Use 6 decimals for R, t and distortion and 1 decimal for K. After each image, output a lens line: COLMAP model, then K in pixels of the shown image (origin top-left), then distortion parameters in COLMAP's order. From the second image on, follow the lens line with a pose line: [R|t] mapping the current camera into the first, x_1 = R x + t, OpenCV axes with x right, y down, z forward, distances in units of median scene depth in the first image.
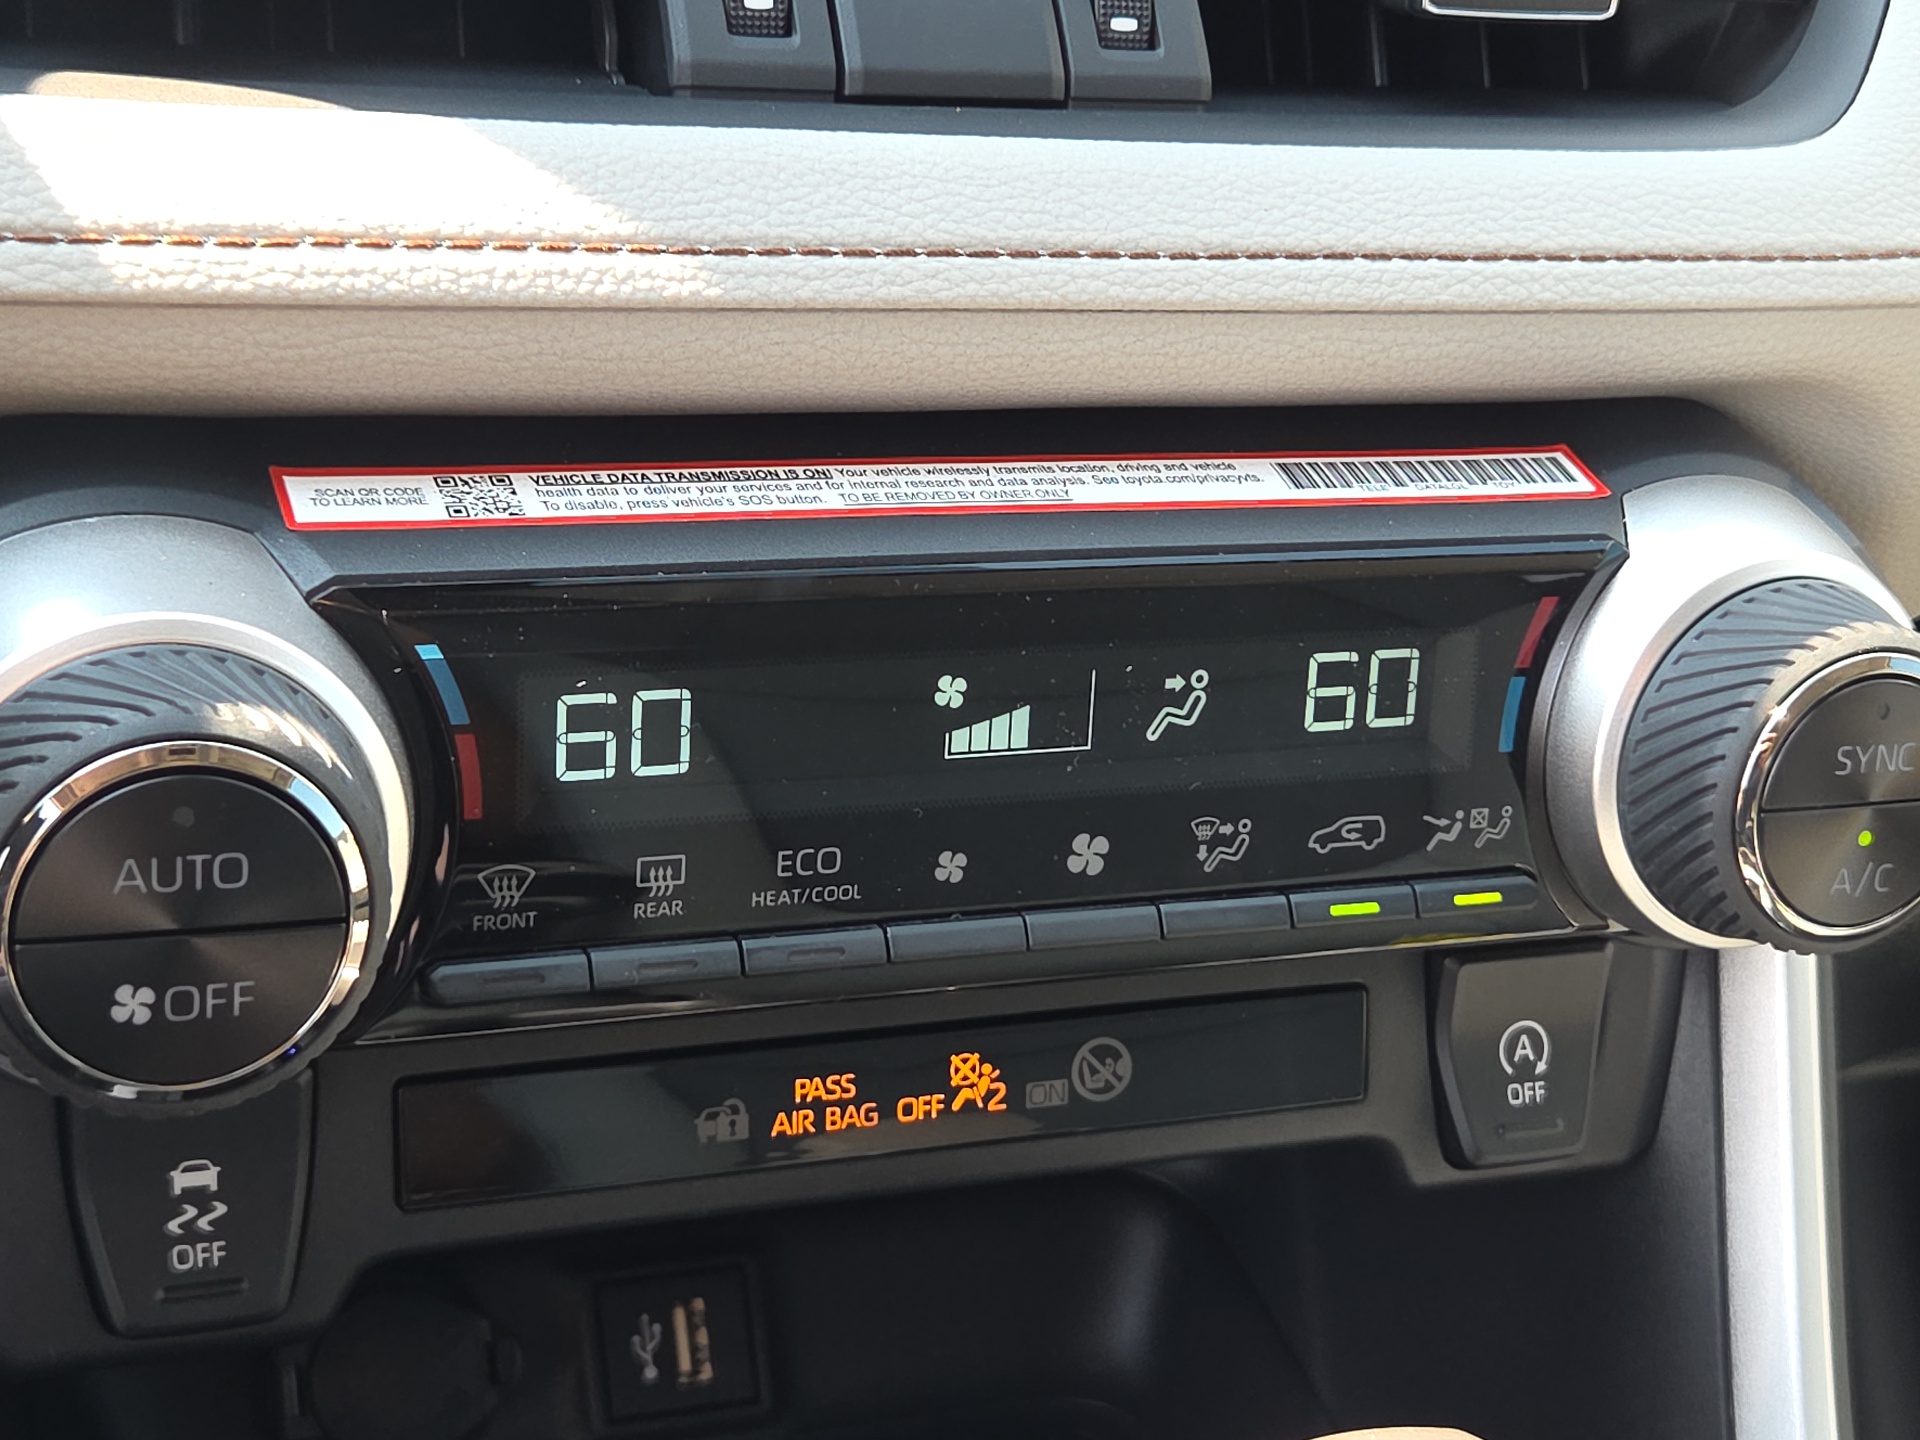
lens RADIAL K [[3087.2, 0, 969.5], [0, 3087.2, 702.3], [0, 0, 1]] dist [0.018362, 0.000000]
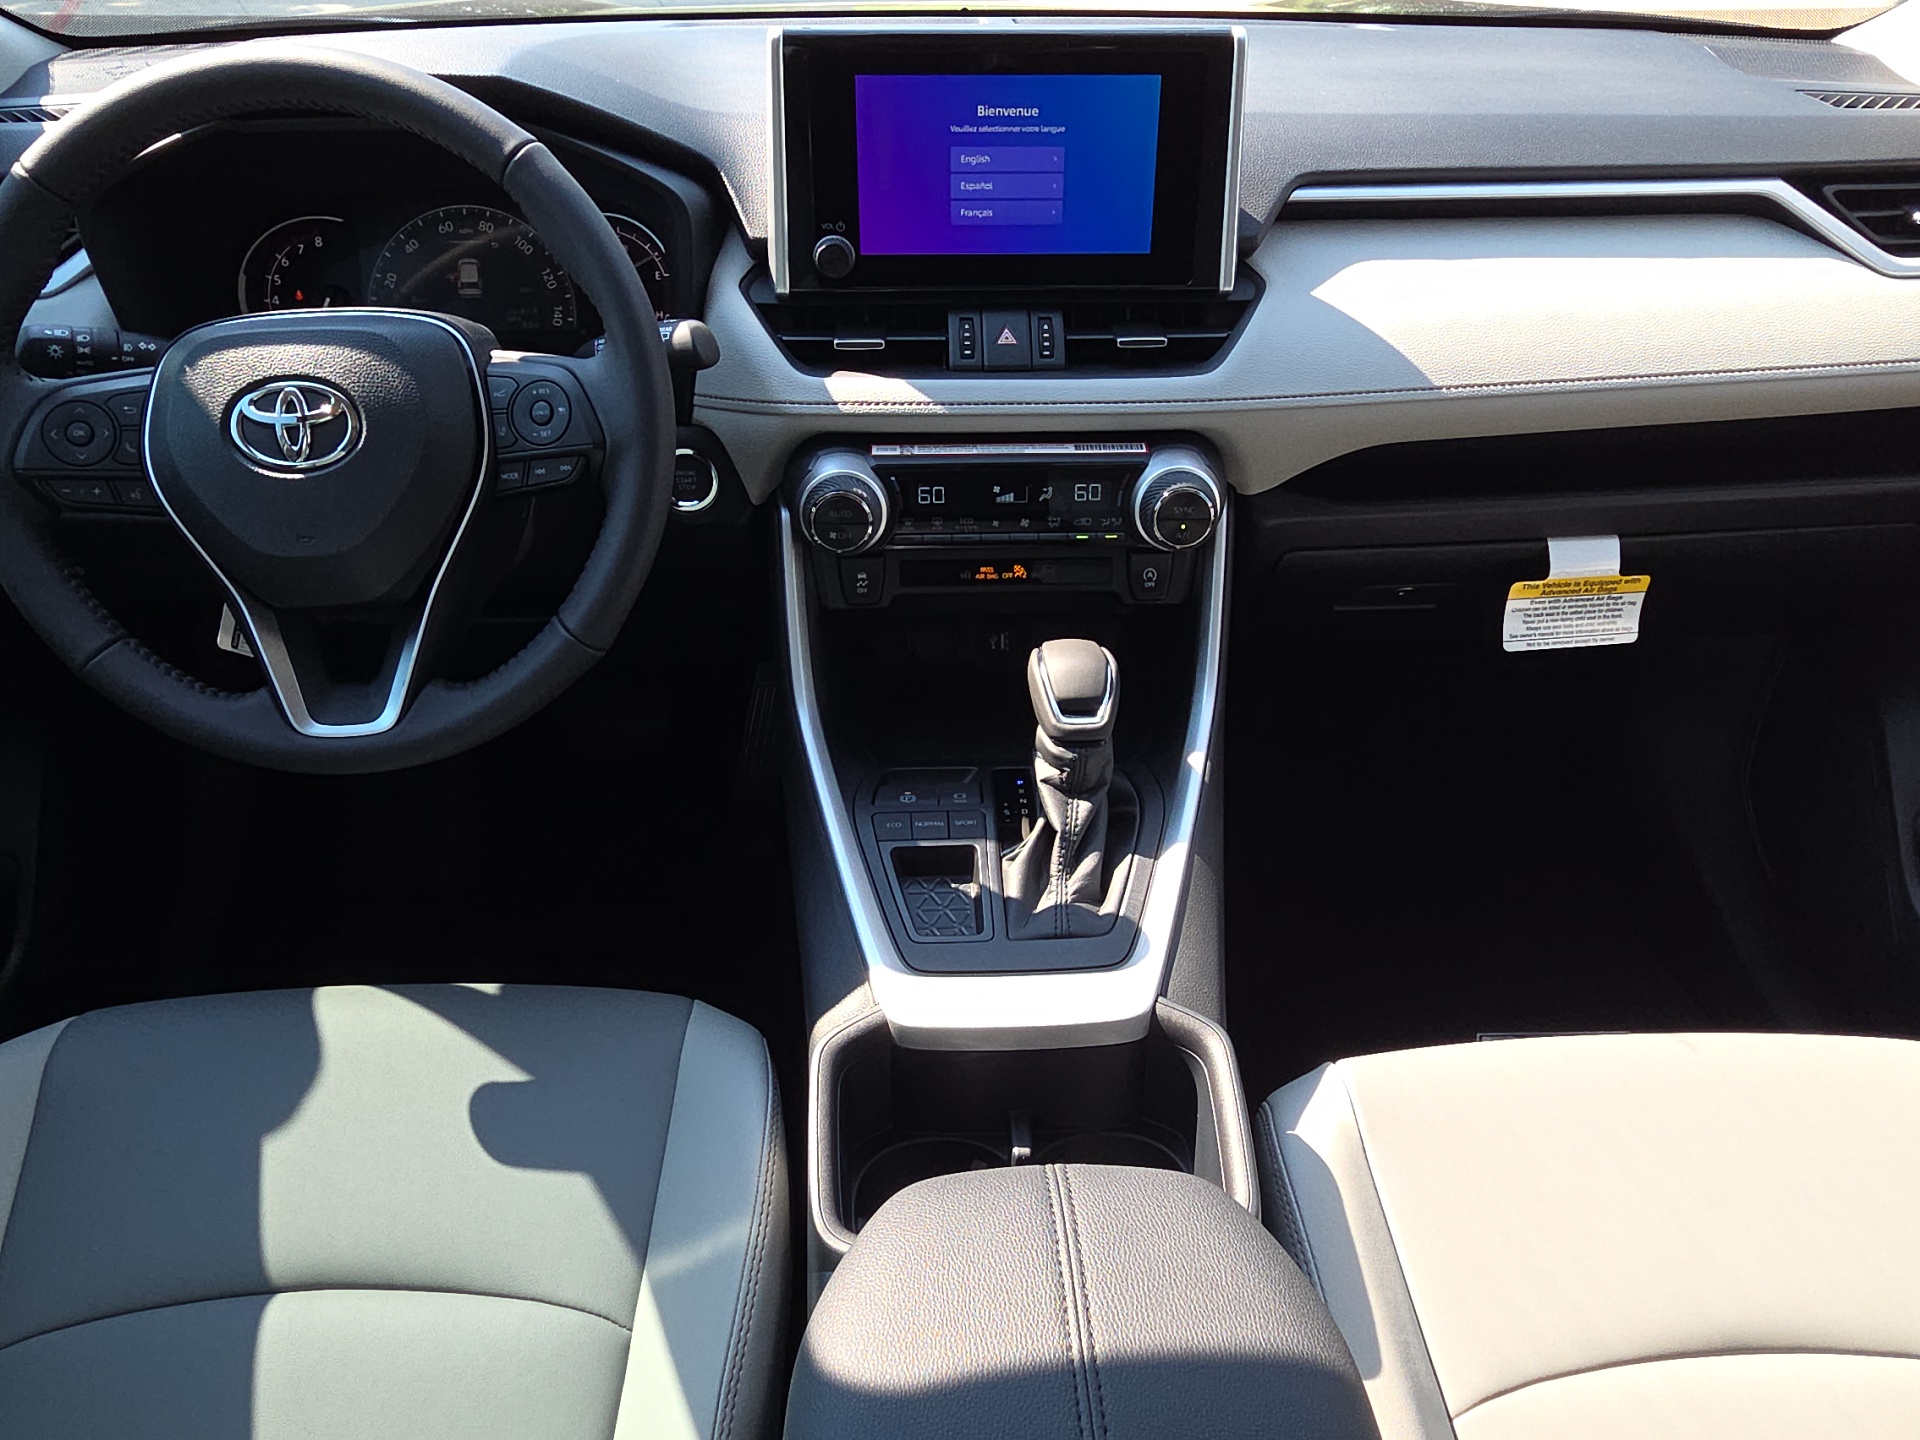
lens RADIAL K [[1379.8, 0, 960.0], [0, 1379.8, 699.1], [0, 0, 1]] dist [-0.002020, 0.007920]
pose [[0.936207, 0.084736, -0.341082, 0.748866], [-0.036860, 0.988821, 0.144482, 0.012478], [0.349512, -0.122693, 0.928864, -1.201965]]
